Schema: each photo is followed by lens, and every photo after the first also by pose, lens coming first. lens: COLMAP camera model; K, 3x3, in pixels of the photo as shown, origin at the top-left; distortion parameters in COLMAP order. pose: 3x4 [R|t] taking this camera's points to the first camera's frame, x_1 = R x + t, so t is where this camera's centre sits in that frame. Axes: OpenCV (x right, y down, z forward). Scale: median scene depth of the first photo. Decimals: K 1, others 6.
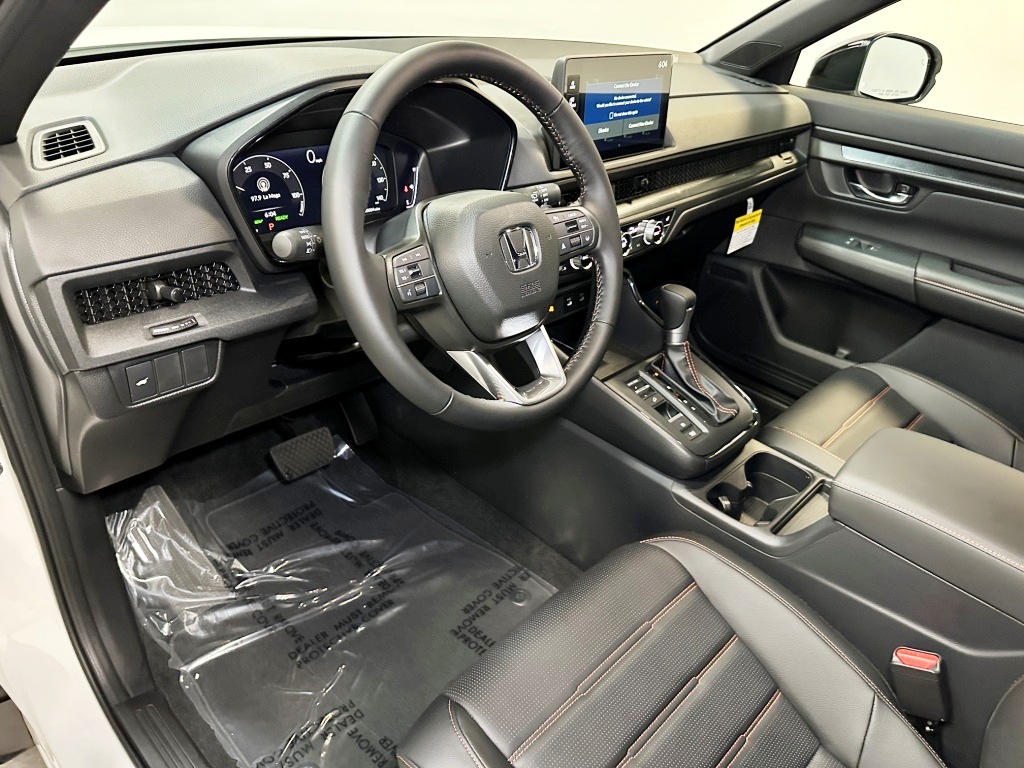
lens RADIAL K [[710.8, 0, 514.9], [0, 710.8, 413.6], [0, 0, 1]] dist [0.090056, -0.134200]
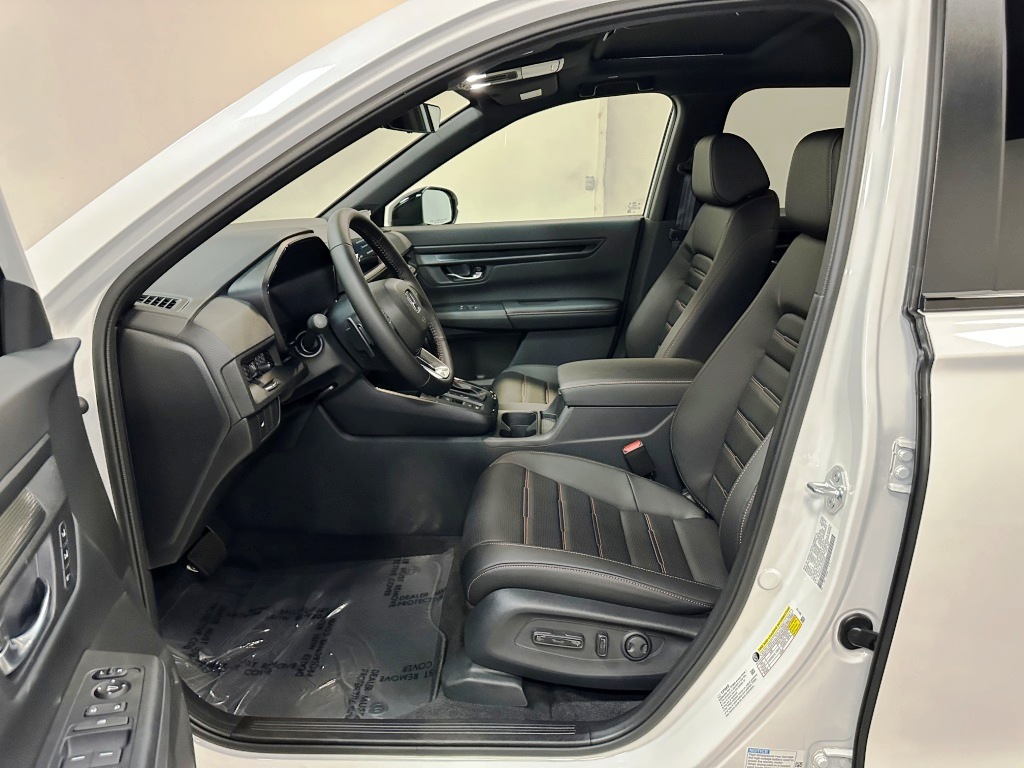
lens RADIAL K [[710.8, 0, 514.9], [0, 710.8, 413.6], [0, 0, 1]] dist [0.090056, -0.134200]
pose [[0.742331, -0.325671, 0.585562, -0.474326], [0.443101, 0.894153, -0.064430, 0.132769], [-0.502600, 0.307291, 0.808063, -0.279717]]
